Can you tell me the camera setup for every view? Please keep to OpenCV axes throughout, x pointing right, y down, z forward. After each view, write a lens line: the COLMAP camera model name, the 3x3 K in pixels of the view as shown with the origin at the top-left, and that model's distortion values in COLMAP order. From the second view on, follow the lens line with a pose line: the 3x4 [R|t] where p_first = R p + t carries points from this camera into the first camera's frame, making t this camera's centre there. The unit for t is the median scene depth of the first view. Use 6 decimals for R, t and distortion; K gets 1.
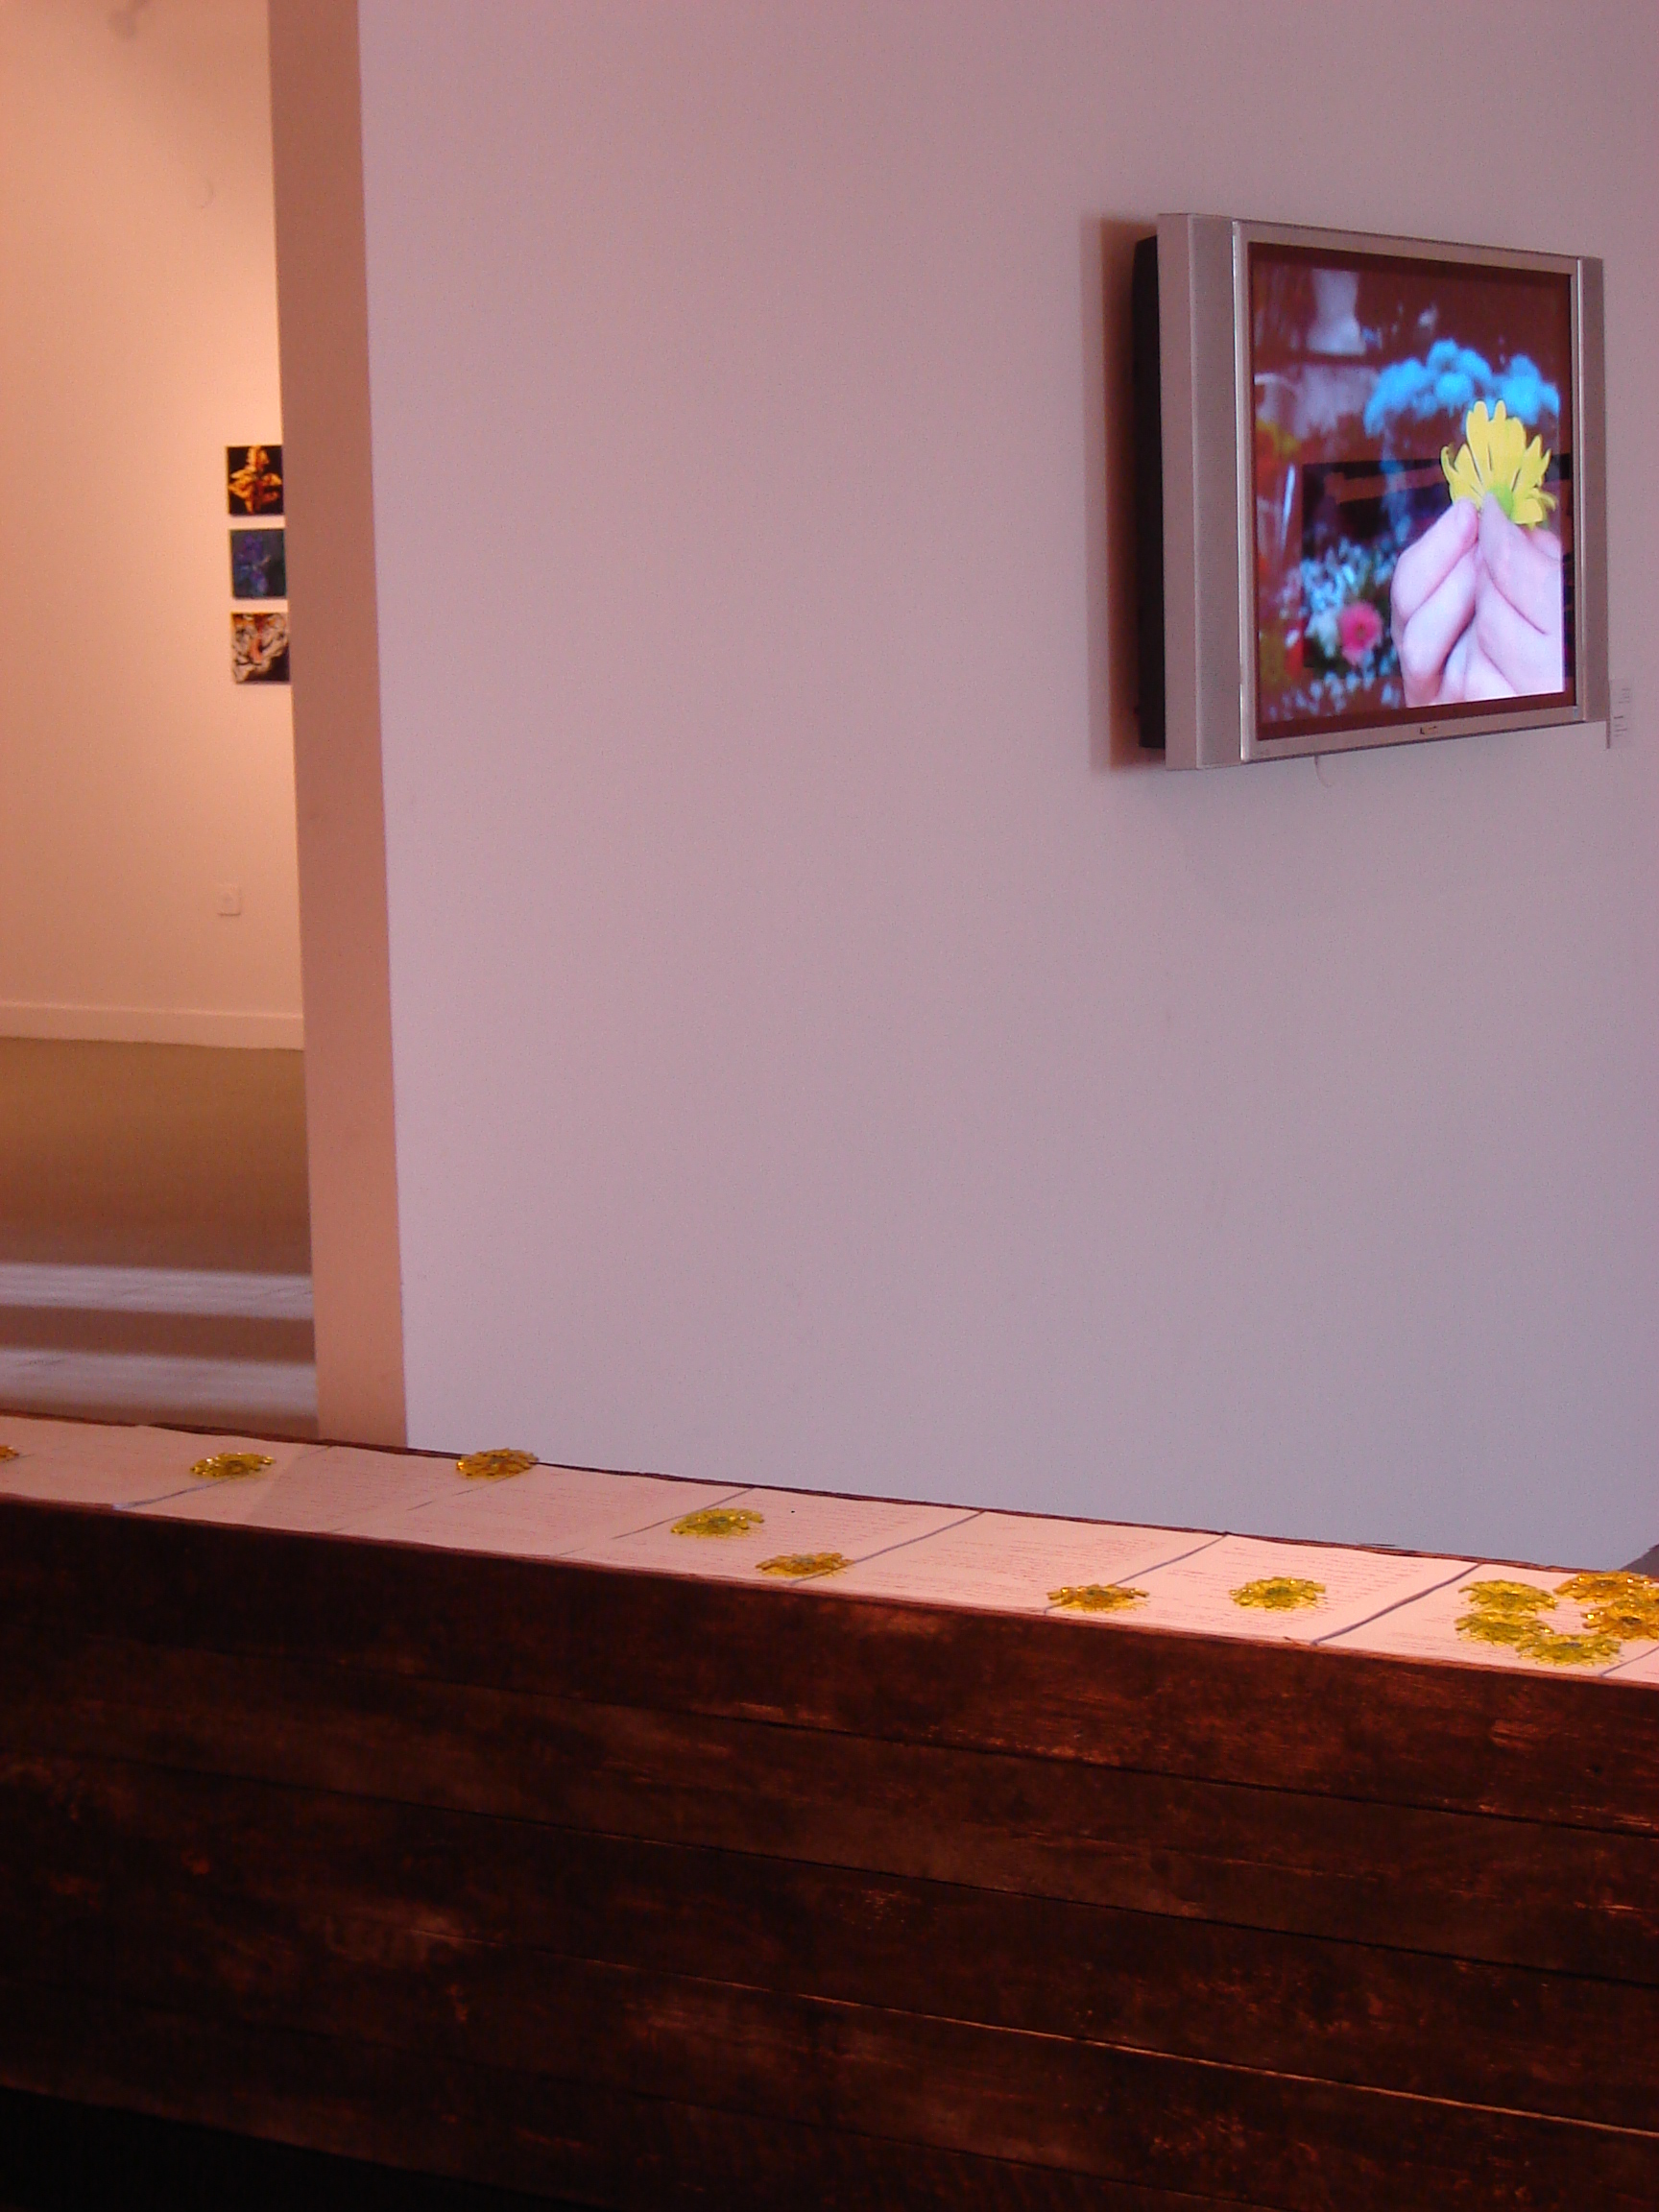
lens RADIAL K [[4606.9, 0, 829.5], [0, 4606.9, 1106.0], [0, 0, 1]] dist [-0.060106, -0.821213]
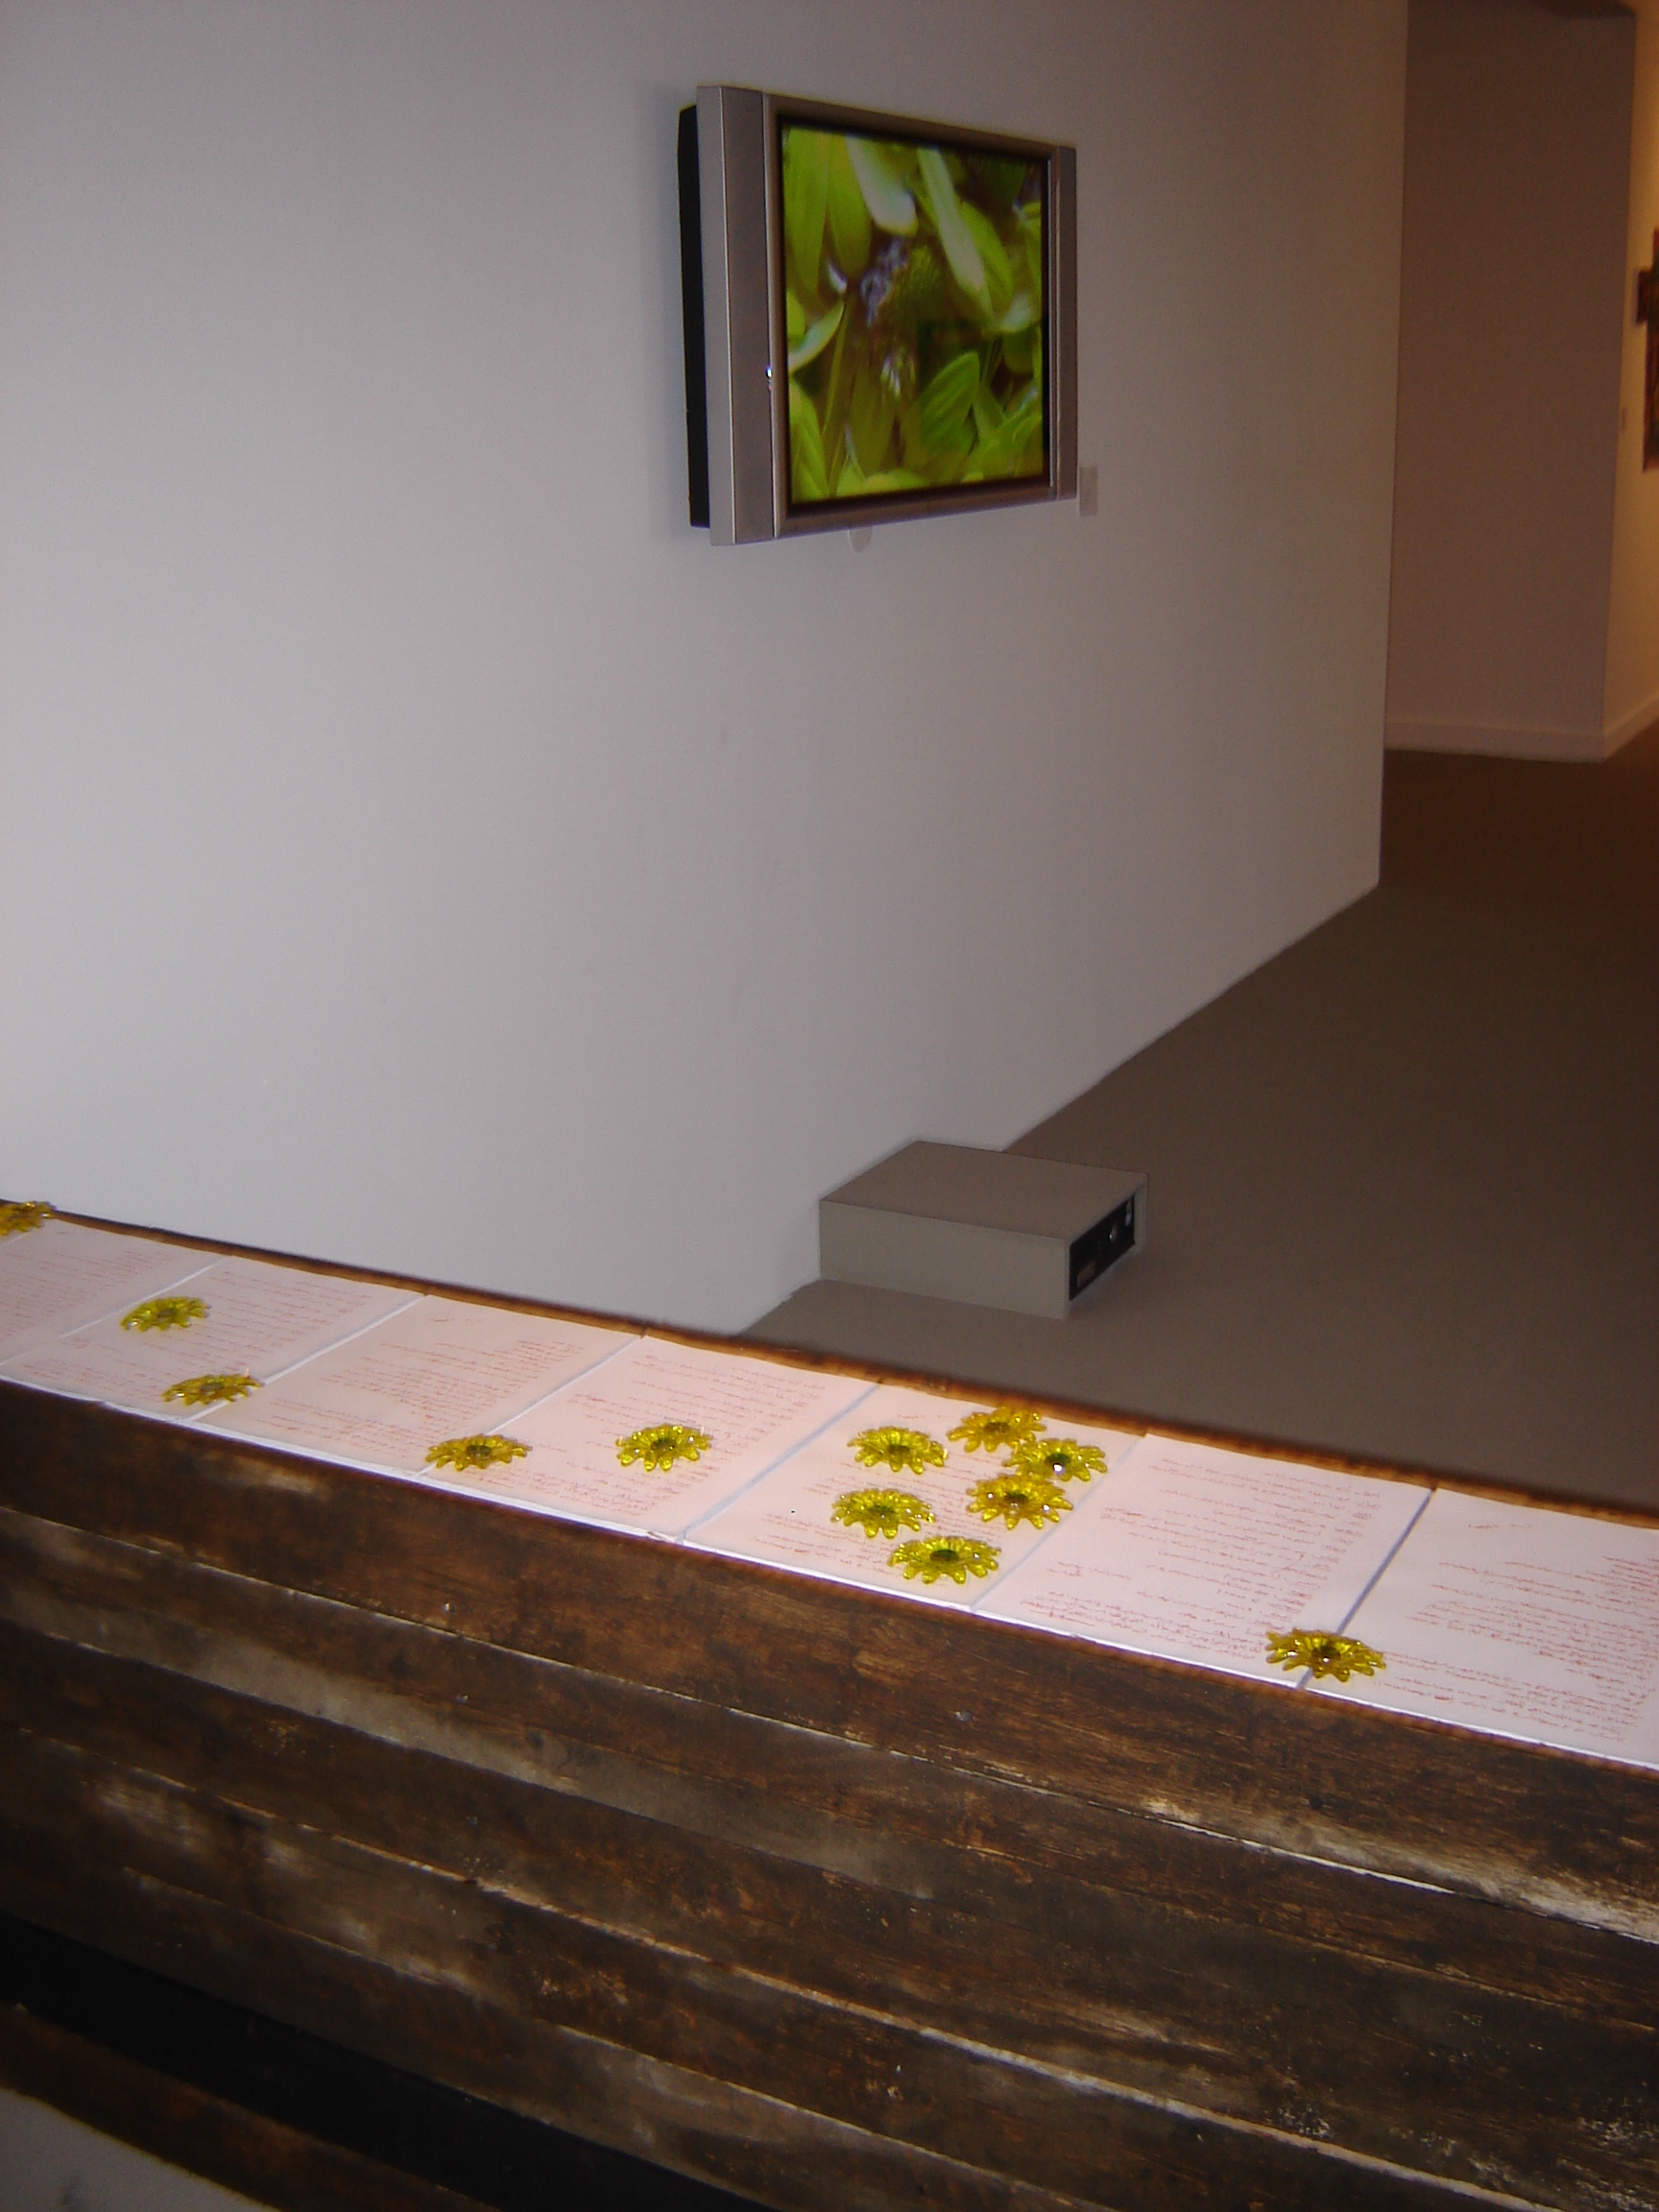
lens RADIAL K [[2448.8, 0, 829.5], [0, 2448.8, 1106.0], [0, 0, 1]] dist [-0.151850, 0.020817]
pose [[0.998592, -0.011761, 0.051718, 0.110456], [0.002764, 0.985317, 0.170713, -0.055889], [-0.052967, -0.170330, 0.983962, 0.515928]]
